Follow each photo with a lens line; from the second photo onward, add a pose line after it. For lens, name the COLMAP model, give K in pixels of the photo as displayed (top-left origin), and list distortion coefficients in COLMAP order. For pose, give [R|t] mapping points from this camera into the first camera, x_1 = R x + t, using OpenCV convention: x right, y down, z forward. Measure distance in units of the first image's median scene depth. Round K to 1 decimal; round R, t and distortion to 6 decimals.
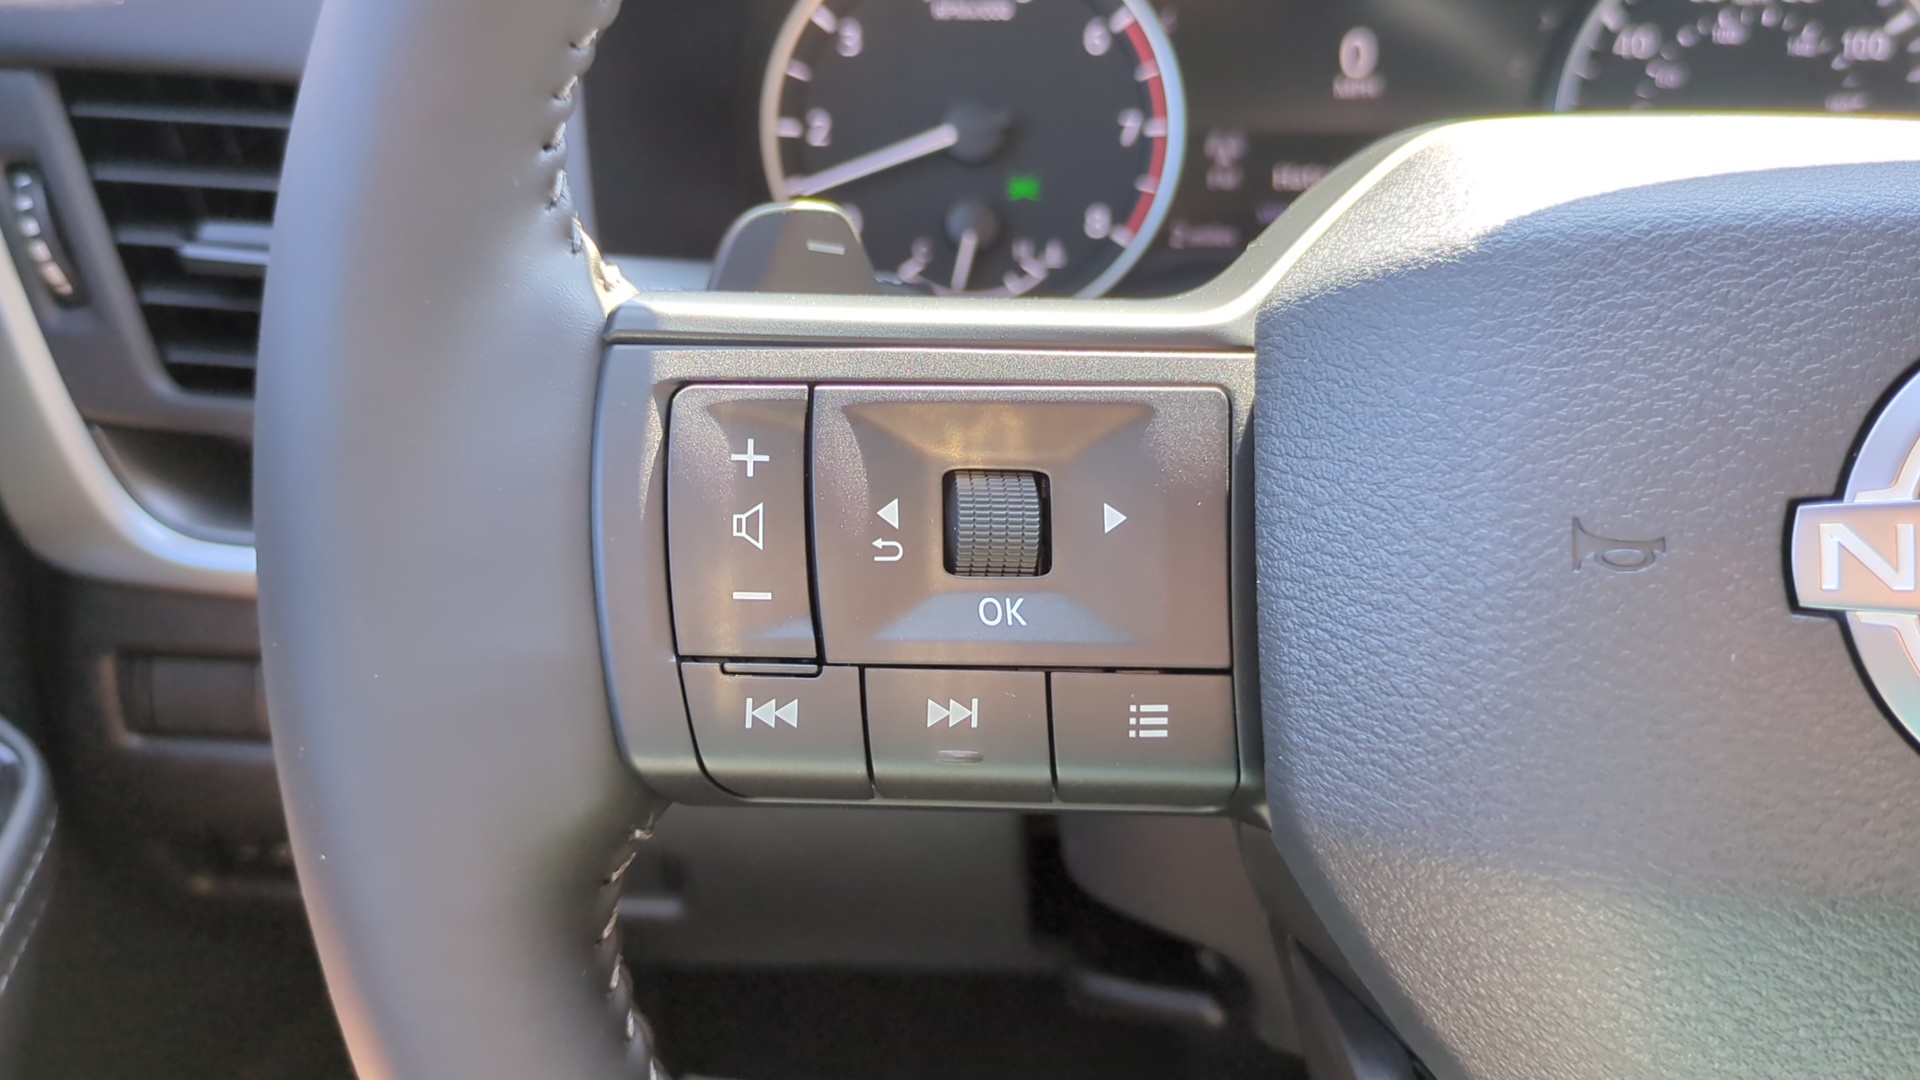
lens RADIAL K [[1630.0, 0, 962.7], [0, 1630.0, 530.8], [0, 0, 1]] dist [0.055327, -0.139099]
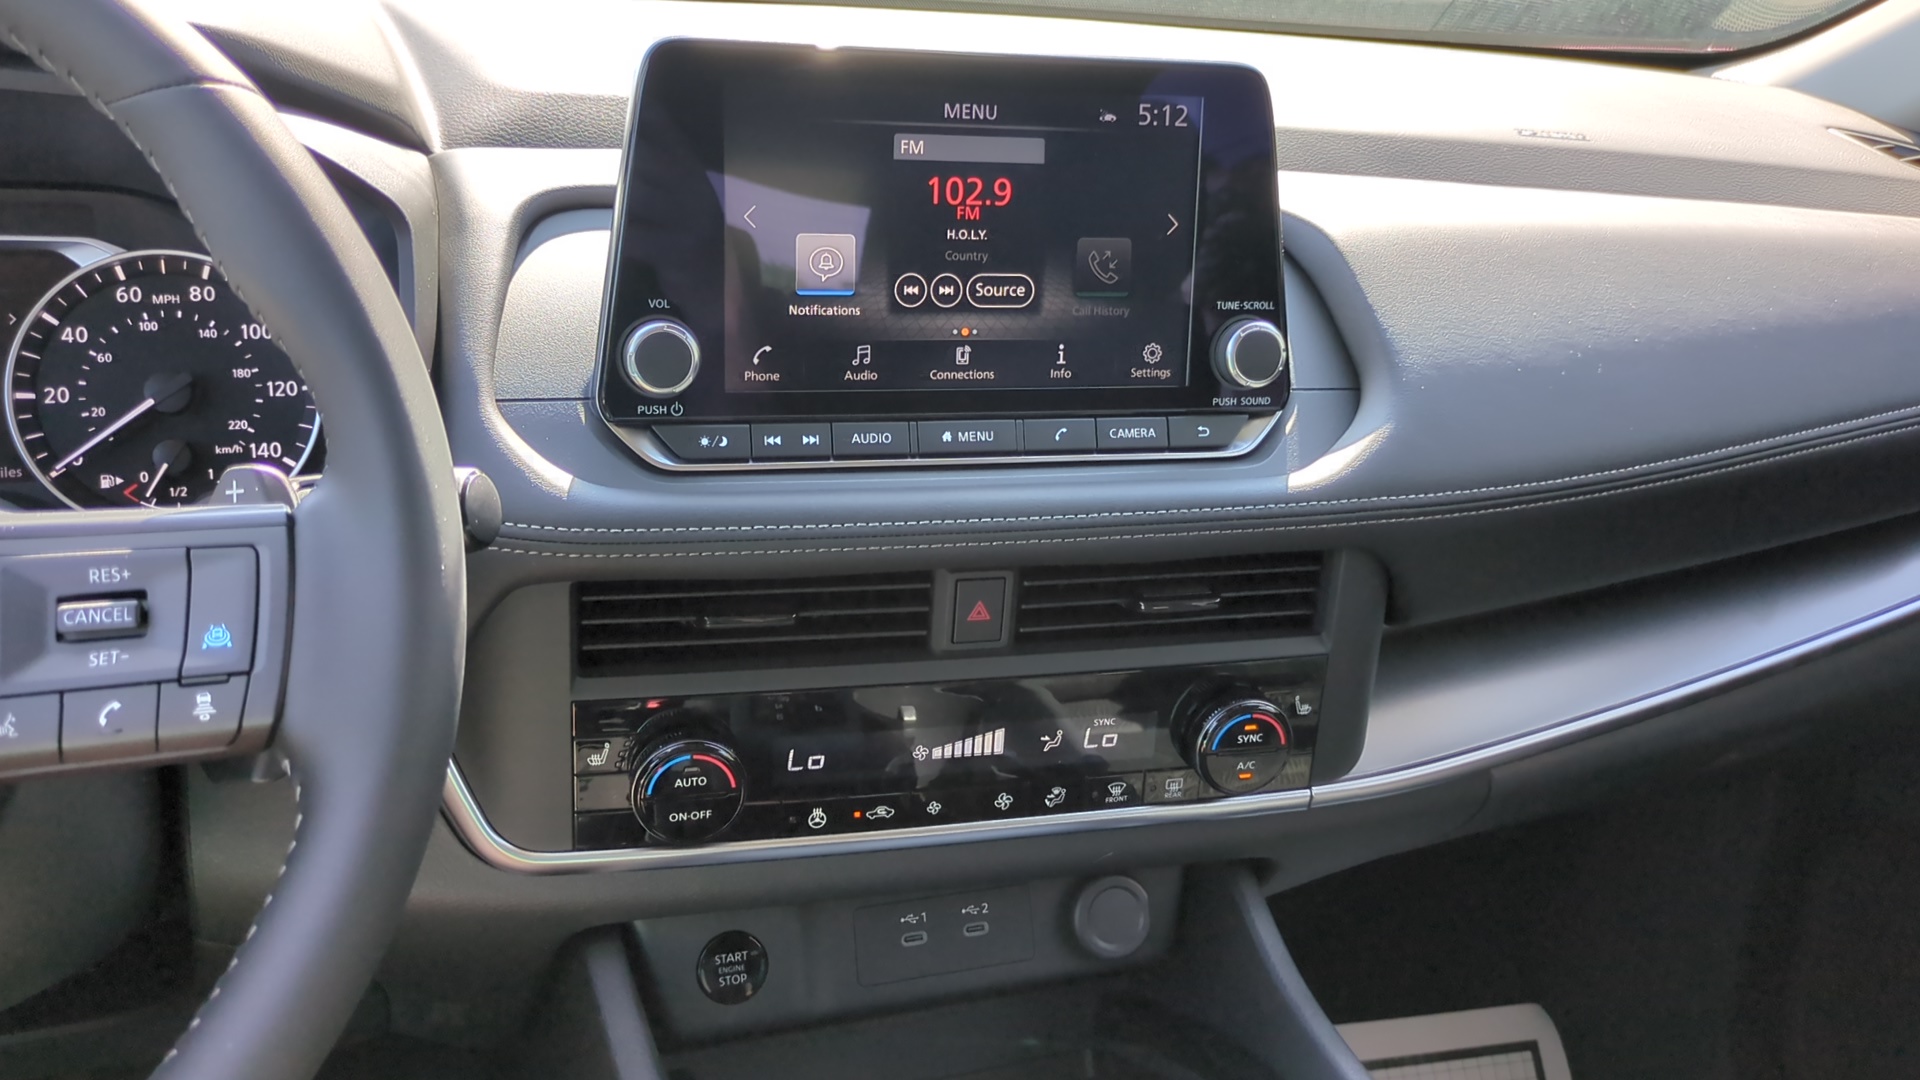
lens RADIAL K [[1630.0, 0, 962.7], [0, 1630.0, 530.8], [0, 0, 1]] dist [0.055327, -0.139099]
pose [[0.940235, -0.059174, 0.335344, 0.662439], [0.102796, 0.988165, -0.113851, 0.109547], [-0.324639, 0.141519, 0.935191, -0.551160]]
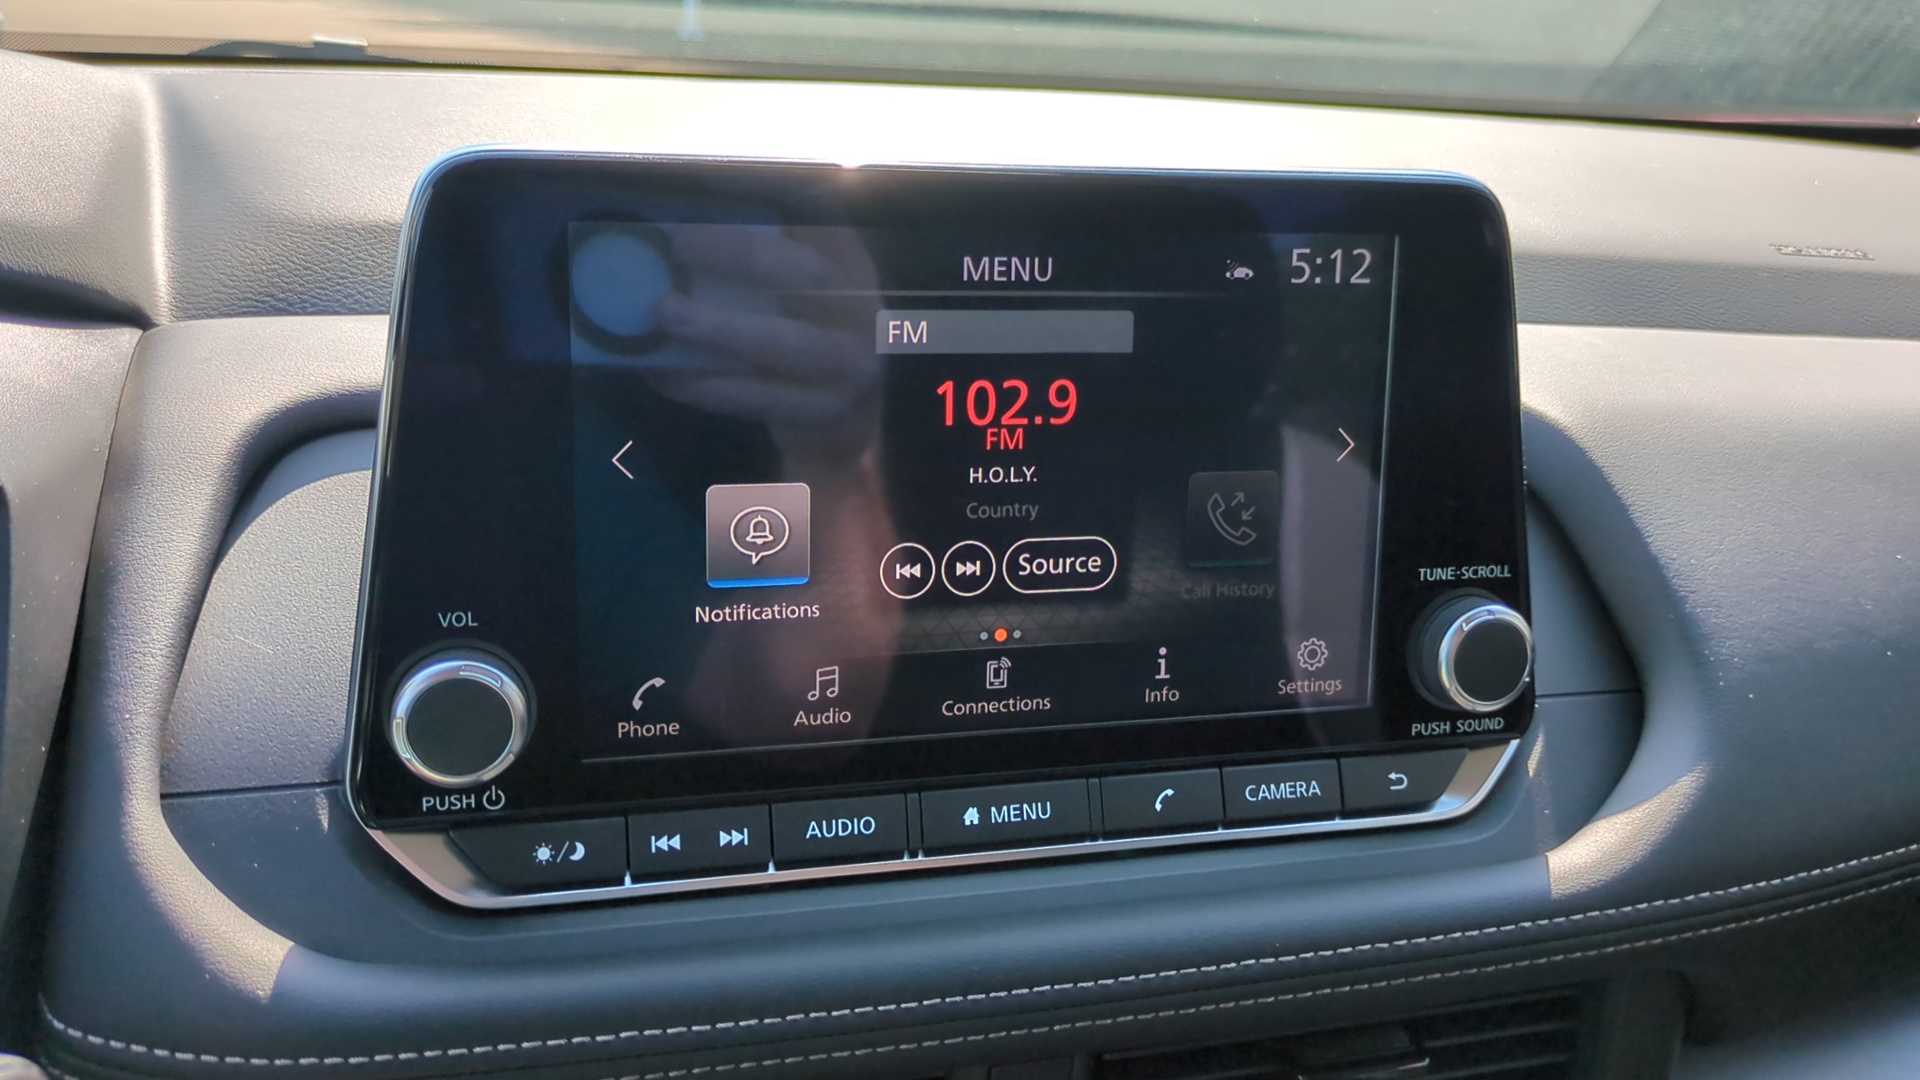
lens RADIAL K [[1630.0, 0, 962.7], [0, 1630.0, 530.8], [0, 0, 1]] dist [0.055327, -0.139099]
pose [[0.944754, -0.054369, 0.323240, 0.864216], [0.108239, 0.982577, -0.151088, -0.150089], [-0.309394, 0.177728, 0.934178, -0.035212]]
